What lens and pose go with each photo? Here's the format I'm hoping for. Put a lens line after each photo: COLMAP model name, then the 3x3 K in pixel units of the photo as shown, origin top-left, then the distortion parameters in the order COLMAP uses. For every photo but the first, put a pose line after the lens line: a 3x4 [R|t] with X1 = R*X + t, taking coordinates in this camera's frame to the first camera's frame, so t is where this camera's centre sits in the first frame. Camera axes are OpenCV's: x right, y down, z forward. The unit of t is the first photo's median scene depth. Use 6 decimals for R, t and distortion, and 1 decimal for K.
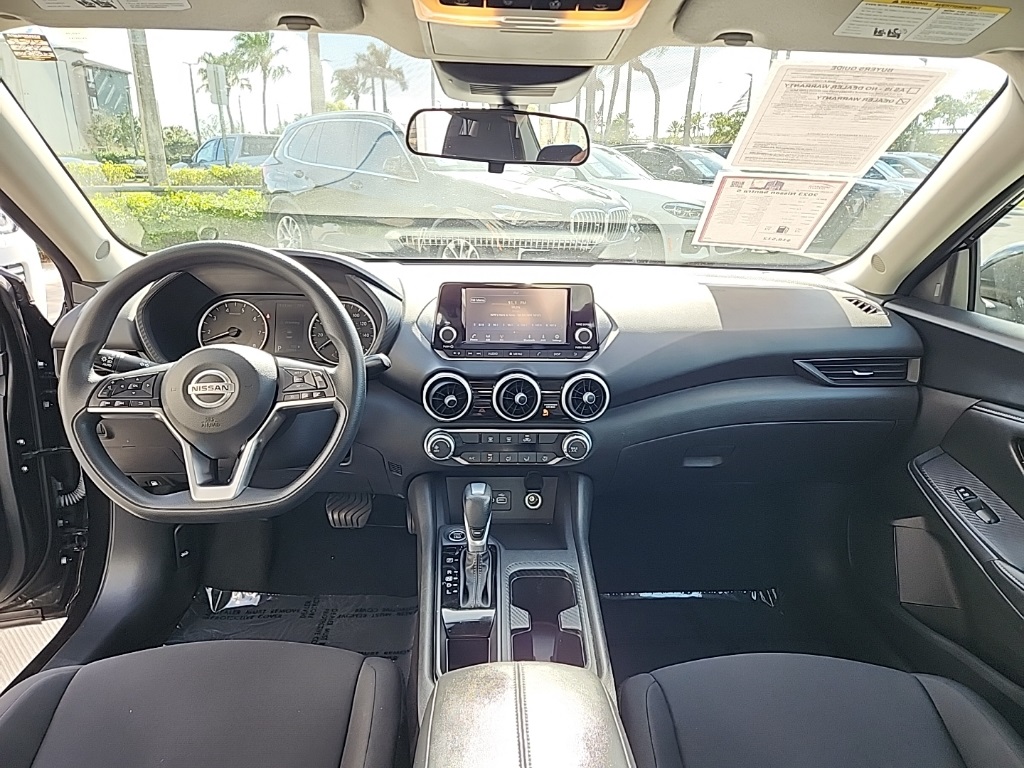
lens RADIAL K [[704.5, 0, 518.1], [0, 704.5, 374.7], [0, 0, 1]] dist [0.040760, -0.056117]
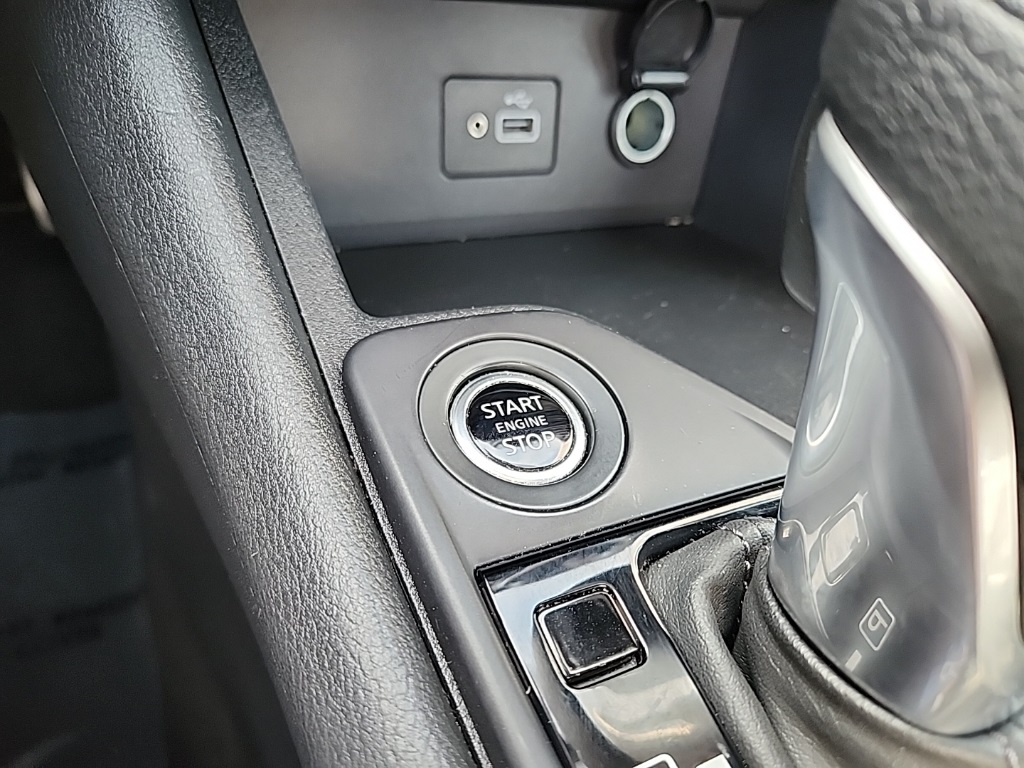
lens RADIAL K [[722.5, 0, 512.0], [0, 722.5, 384.0], [0, 0, 1]] dist [0.004134, -0.057514]
pose [[0.914213, -0.138154, 0.380956, -0.129605], [-0.071455, 0.870403, 0.487127, 0.152676], [-0.398884, -0.472559, 0.785862, 0.869509]]
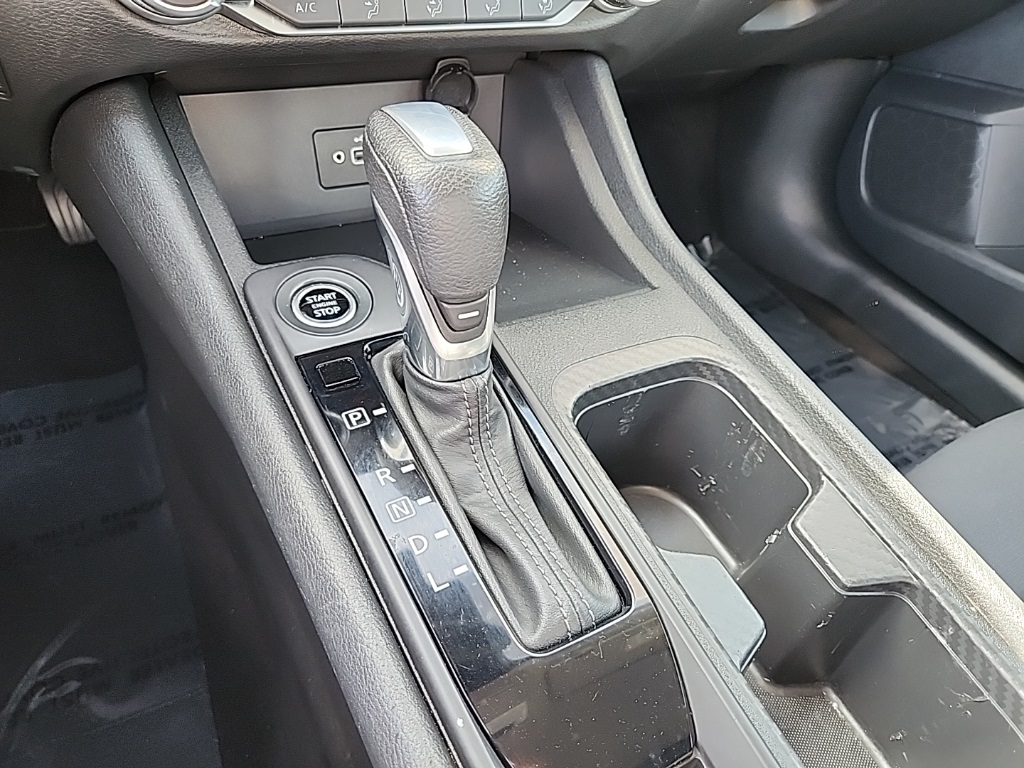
lens RADIAL K [[704.5, 0, 518.1], [0, 704.5, 374.7], [0, 0, 1]] dist [0.040760, -0.056117]
pose [[0.896688, -0.221066, 0.383510, -0.126051], [-0.001229, 0.865124, 0.501556, 0.104233], [-0.442661, -0.450211, 0.775475, 0.703801]]
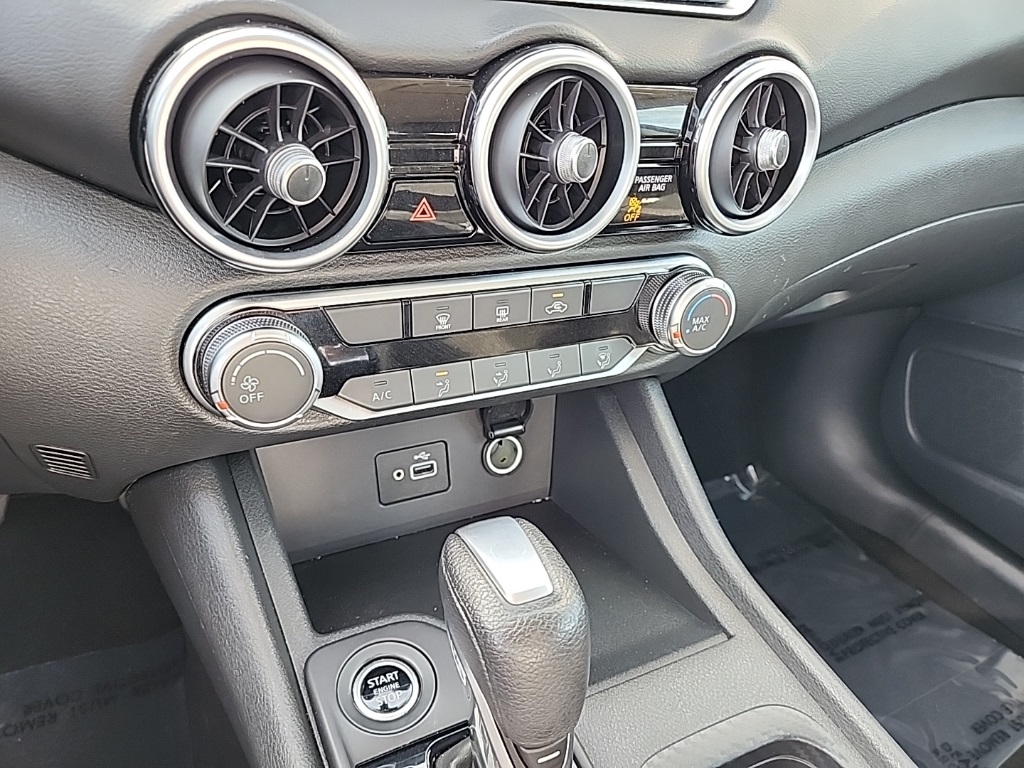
lens RADIAL K [[700.0, 0, 509.6], [0, 700.0, 379.5], [0, 0, 1]] dist [0.045198, -0.057949]
pose [[0.915670, -0.141549, 0.376181, -0.122272], [0.032690, 0.959062, 0.281302, 0.037561], [-0.400599, -0.245283, 0.882812, 0.742629]]
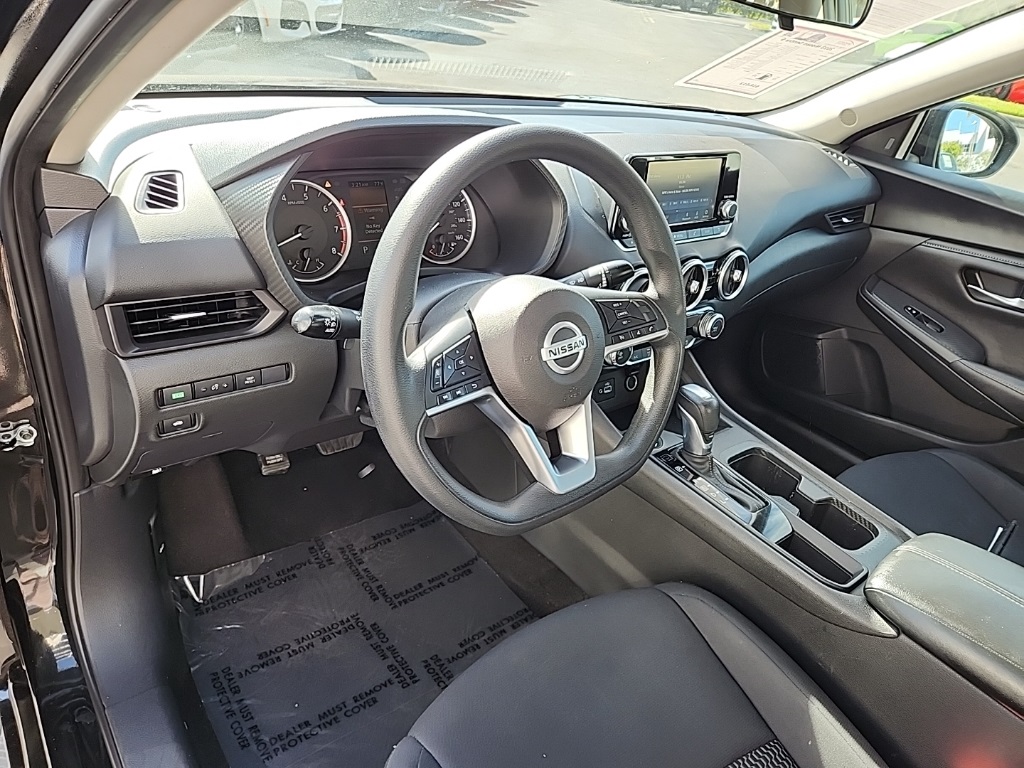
lens RADIAL K [[700.0, 0, 509.6], [0, 700.0, 379.5], [0, 0, 1]] dist [0.045198, -0.057949]
pose [[0.808460, -0.207203, 0.550871, -0.703932], [0.036838, 0.951959, 0.304003, -0.135007], [-0.587397, -0.225481, 0.777254, 0.388065]]
